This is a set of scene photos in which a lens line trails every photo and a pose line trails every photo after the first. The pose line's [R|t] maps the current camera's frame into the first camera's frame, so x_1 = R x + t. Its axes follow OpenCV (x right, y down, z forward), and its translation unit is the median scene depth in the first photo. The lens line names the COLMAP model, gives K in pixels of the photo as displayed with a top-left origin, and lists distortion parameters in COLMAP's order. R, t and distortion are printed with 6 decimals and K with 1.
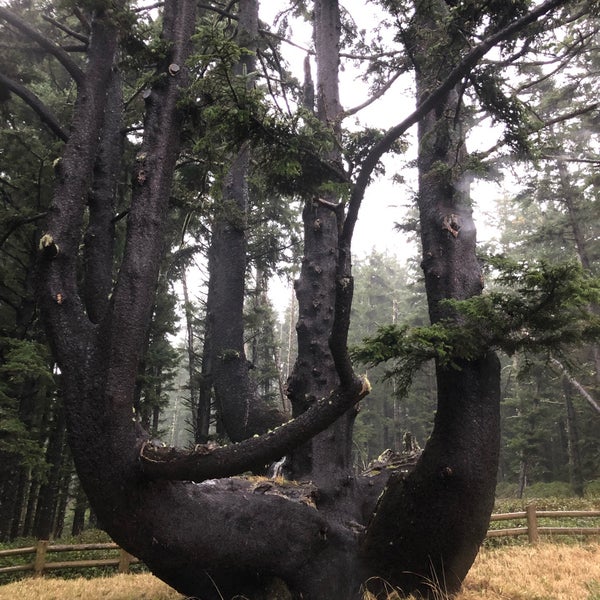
lens RADIAL K [[652.6, 0, 323.6], [0, 652.6, 299.2], [0, 0, 1]] dist [0.093005, -0.287227]
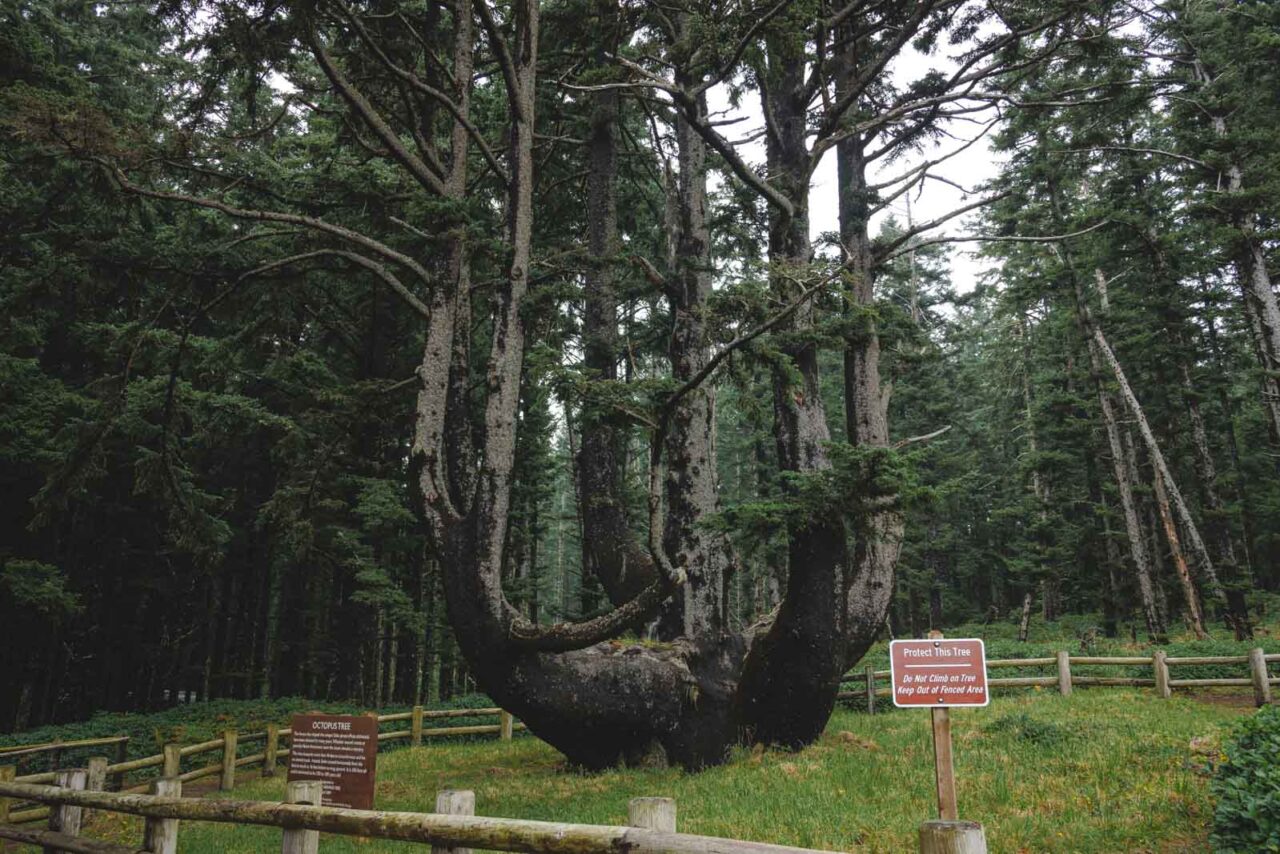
lens RADIAL K [[992.6, 0, 632.9], [0, 992.6, 433.4], [0, 0, 1]] dist [-0.049118, 0.002223]
pose [[0.987572, -0.057138, -0.146413, 0.131768], [0.069335, 0.994413, 0.079600, -0.147136], [0.141046, -0.088762, 0.986016, -0.417527]]
